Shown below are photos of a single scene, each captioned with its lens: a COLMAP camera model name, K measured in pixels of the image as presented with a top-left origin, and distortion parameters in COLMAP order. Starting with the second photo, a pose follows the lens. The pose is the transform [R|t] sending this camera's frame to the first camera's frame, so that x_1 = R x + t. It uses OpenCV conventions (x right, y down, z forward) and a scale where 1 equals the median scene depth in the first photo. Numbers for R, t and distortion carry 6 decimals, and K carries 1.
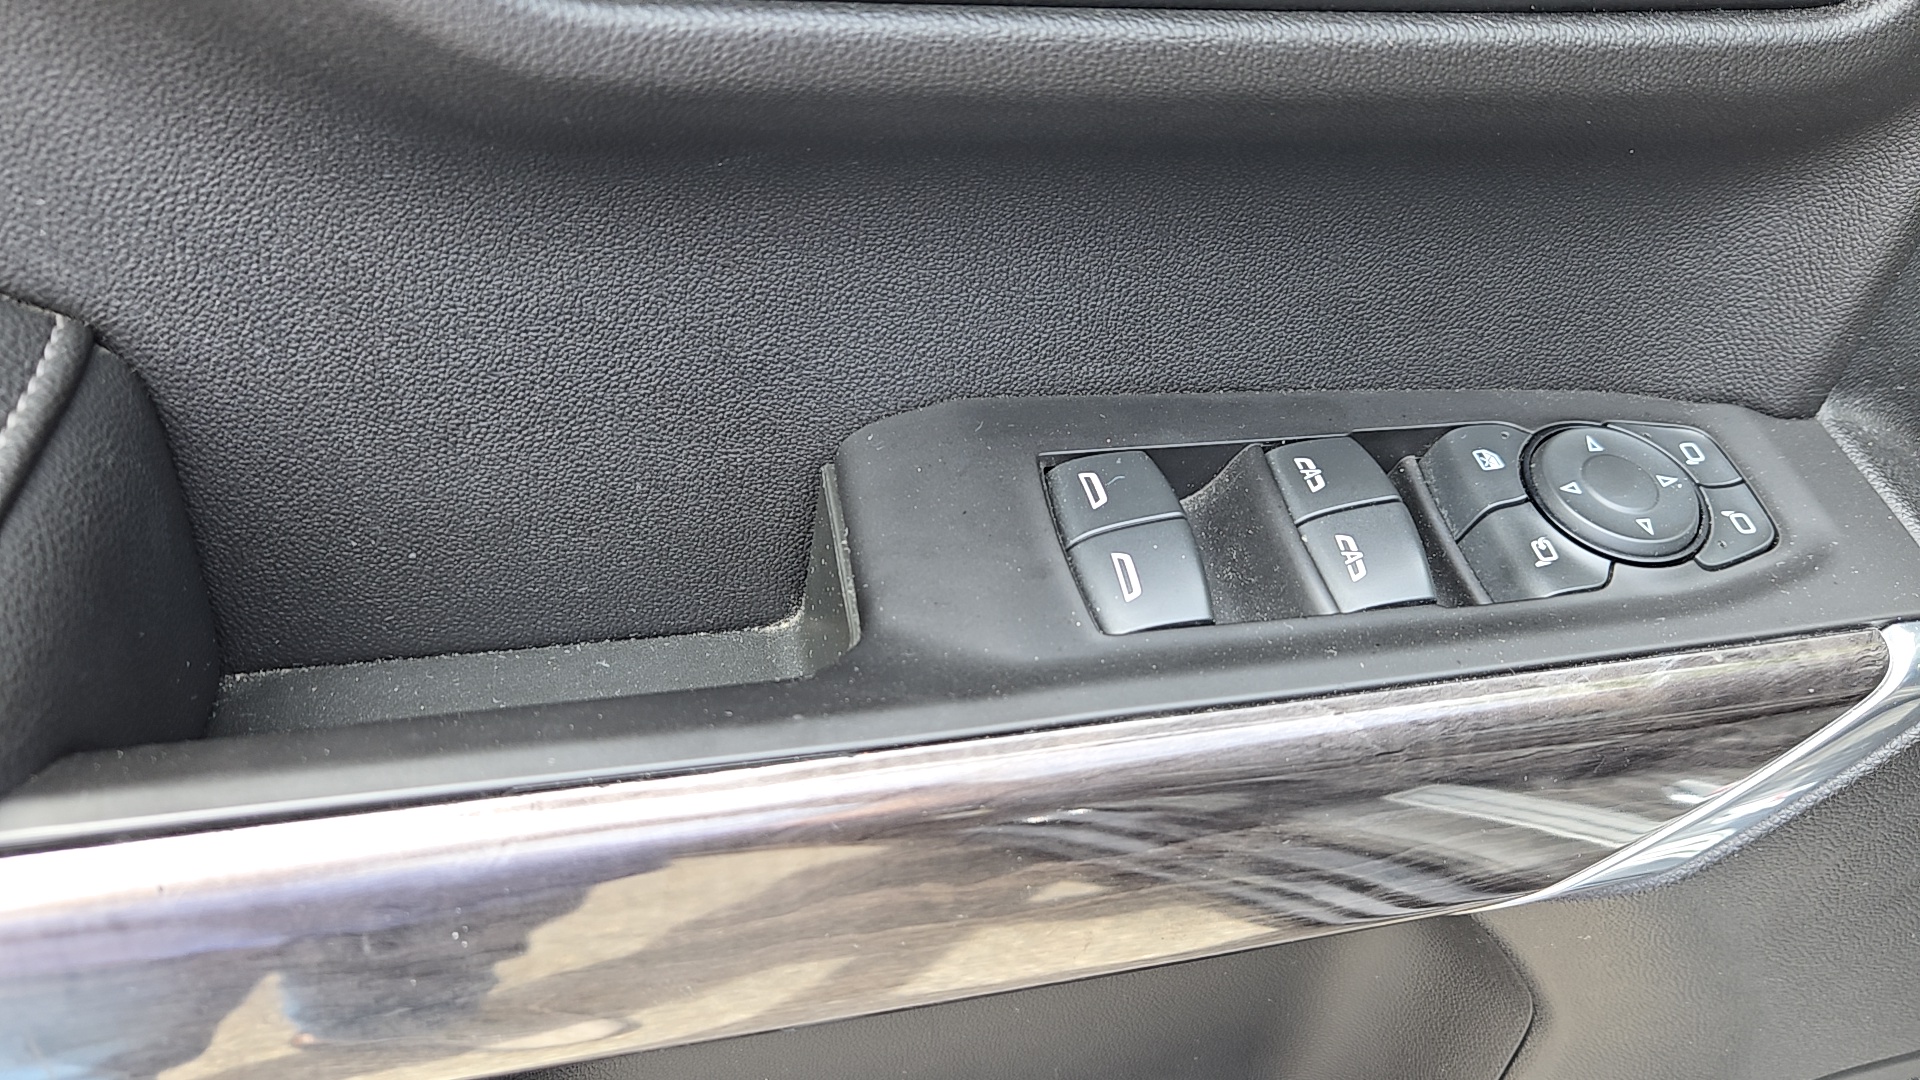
lens RADIAL K [[1608.4, 0, 957.3], [0, 1608.4, 509.3], [0, 0, 1]] dist [-0.005430, -0.003368]
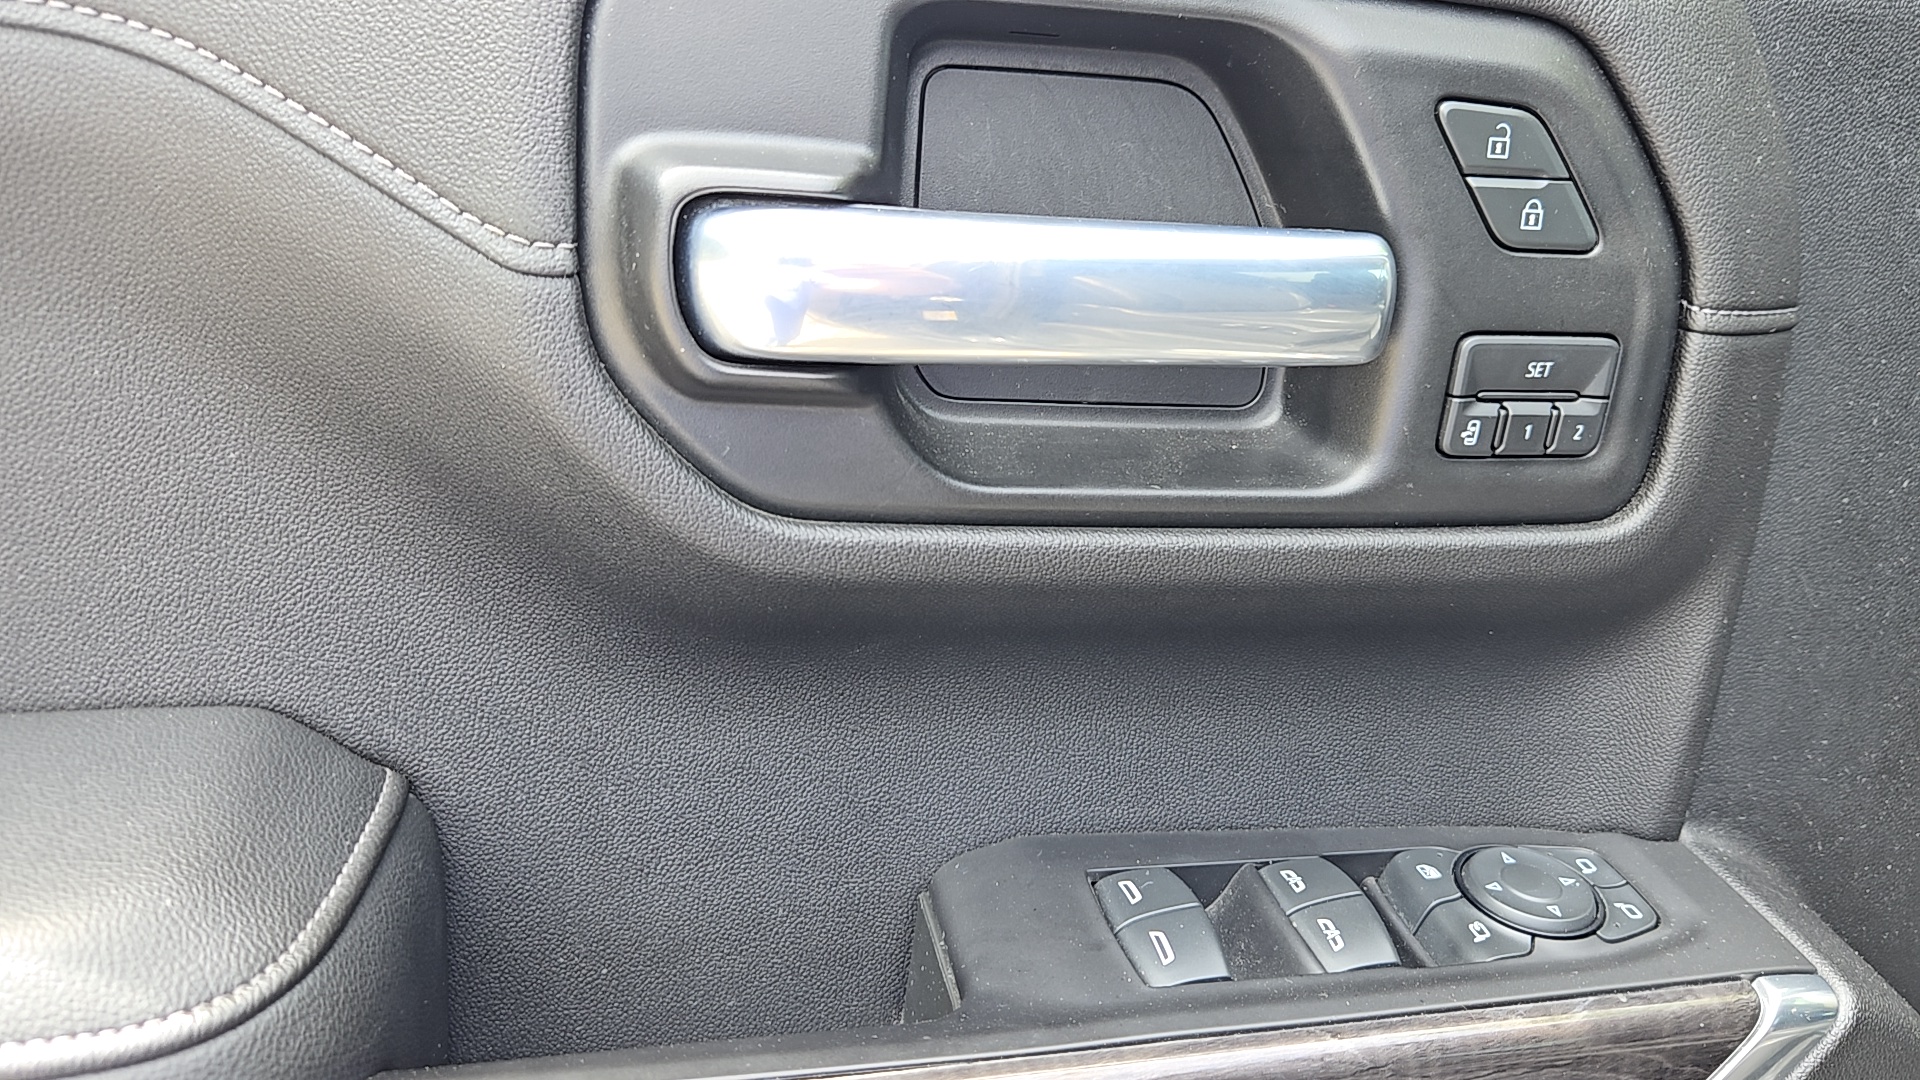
lens RADIAL K [[1601.8, 0, 957.0], [0, 1601.8, 532.5], [0, 0, 1]] dist [0.007321, -0.000027]
pose [[0.999251, -0.033721, 0.018993, -0.072070], [0.038466, 0.919502, -0.391199, 0.223545], [-0.004272, 0.391636, 0.920110, -0.322729]]
